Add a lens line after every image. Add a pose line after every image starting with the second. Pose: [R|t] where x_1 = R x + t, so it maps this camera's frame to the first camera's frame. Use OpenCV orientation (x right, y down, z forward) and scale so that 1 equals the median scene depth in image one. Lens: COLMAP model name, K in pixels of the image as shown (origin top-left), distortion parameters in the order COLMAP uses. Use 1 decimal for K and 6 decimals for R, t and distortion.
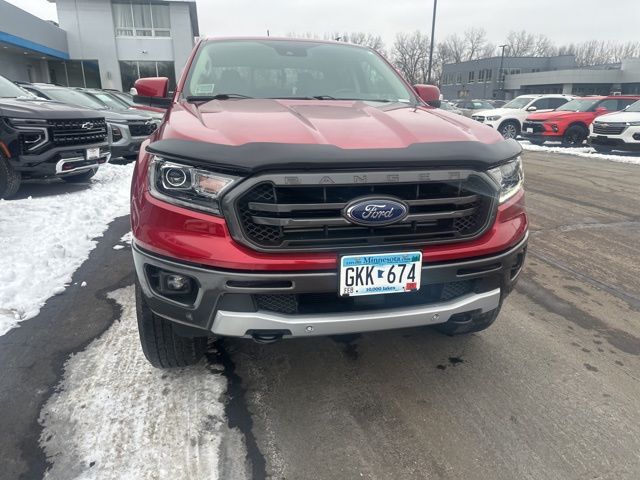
lens RADIAL K [[455.2, 0, 327.7], [0, 455.2, 229.7], [0, 0, 1]] dist [0.038532, -0.046359]
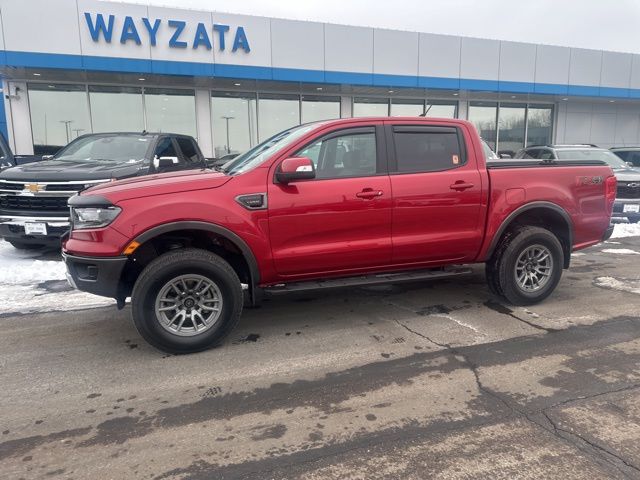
lens RADIAL K [[448.2, 0, 323.6], [0, 448.2, 236.1], [0, 0, 1]] dist [0.033881, -0.041753]
pose [[0.109200, 0.162315, -0.980678, 2.410726], [-0.258256, 0.957331, 0.129694, -0.552822], [0.959885, 0.239104, 0.146459, 1.837067]]
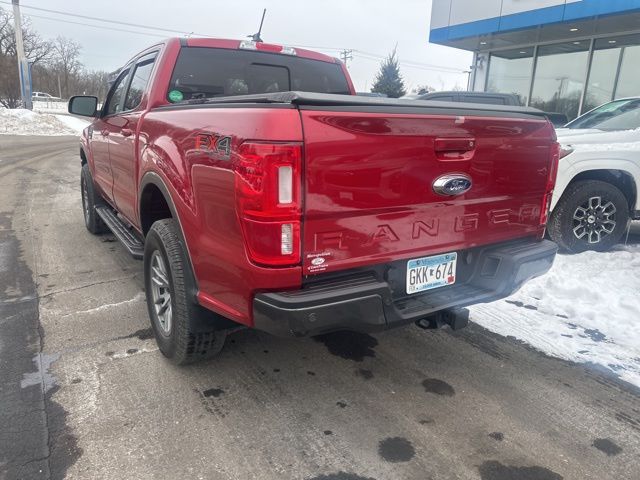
lens RADIAL K [[453.3, 0, 322.9], [0, 453.3, 233.7], [0, 0, 1]] dist [0.028481, -0.035900]
pose [[-0.940857, 0.039326, -0.336513, 0.070922], [-0.130799, 0.874077, 0.467848, -1.258690], [0.312537, 0.484193, -0.817238, 4.637233]]
